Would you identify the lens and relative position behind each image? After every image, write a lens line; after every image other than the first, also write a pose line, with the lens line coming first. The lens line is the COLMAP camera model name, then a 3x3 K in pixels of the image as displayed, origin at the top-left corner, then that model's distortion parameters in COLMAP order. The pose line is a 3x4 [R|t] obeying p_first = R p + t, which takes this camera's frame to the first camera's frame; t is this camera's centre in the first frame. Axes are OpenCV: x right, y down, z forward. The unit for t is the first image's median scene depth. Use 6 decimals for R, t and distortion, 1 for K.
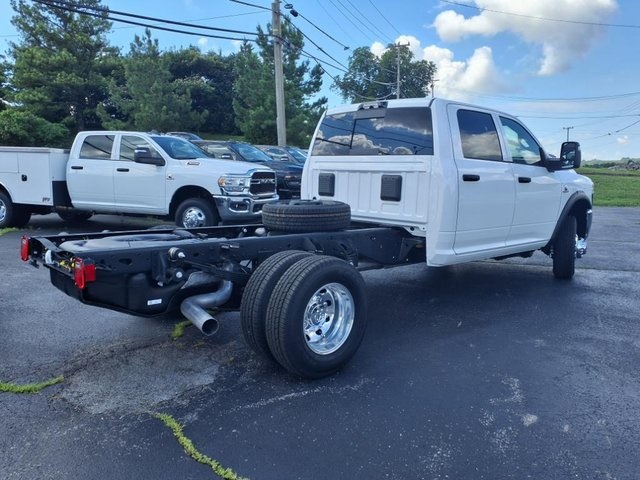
lens RADIAL K [[506.7, 0, 332.7], [0, 506.7, 243.6], [0, 0, 1]] dist [0.004987, 0.001466]
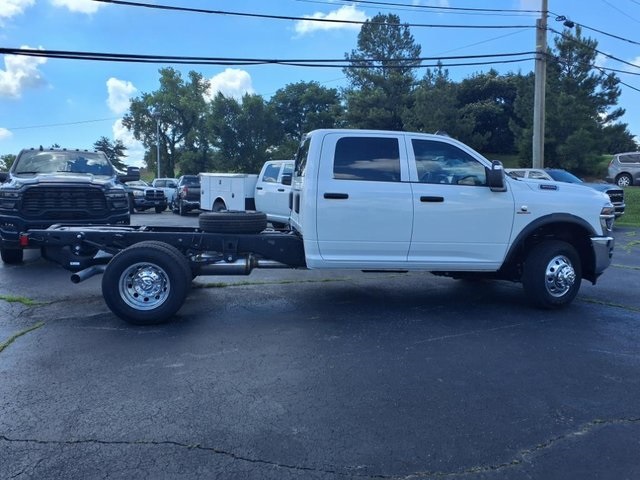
lens RADIAL K [[506.7, 0, 332.7], [0, 506.7, 243.6], [0, 0, 1]] dist [0.004987, 0.001466]
pose [[0.816579, 0.062070, -0.573886, 0.100791], [-0.085169, 0.996276, -0.013432, -0.000424], [0.570916, 0.059845, 0.818825, 0.004824]]
